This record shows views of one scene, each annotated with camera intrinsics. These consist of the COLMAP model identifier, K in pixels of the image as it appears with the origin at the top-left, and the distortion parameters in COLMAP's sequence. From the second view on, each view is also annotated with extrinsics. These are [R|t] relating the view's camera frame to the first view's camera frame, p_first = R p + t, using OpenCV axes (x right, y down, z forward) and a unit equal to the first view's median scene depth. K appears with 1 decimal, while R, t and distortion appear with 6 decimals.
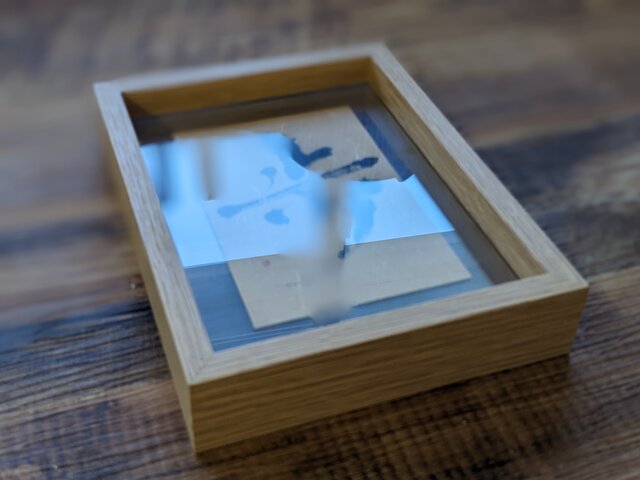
lens RADIAL K [[807.2, 0, 319.8], [0, 807.2, 290.3], [0, 0, 1]] dist [0.135021, -0.446353]
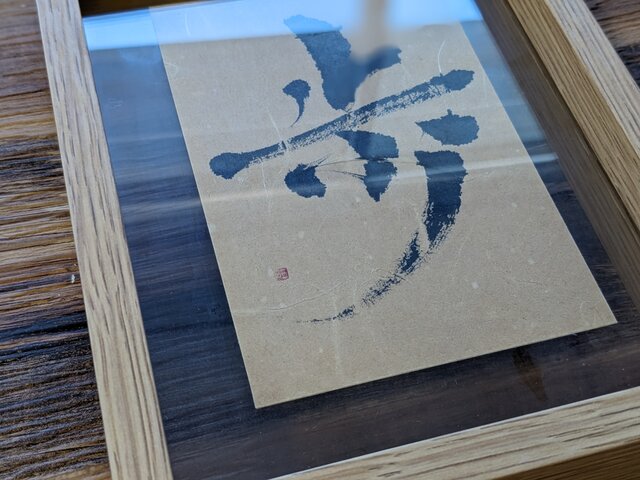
lens RADIAL K [[807.2, 0, 319.8], [0, 807.2, 290.3], [0, 0, 1]] dist [0.135021, -0.446353]
pose [[0.997079, 0.074161, -0.018278, -0.027691], [-0.067014, 0.964214, 0.256515, -0.193144], [0.036647, -0.254541, 0.966367, 0.432570]]
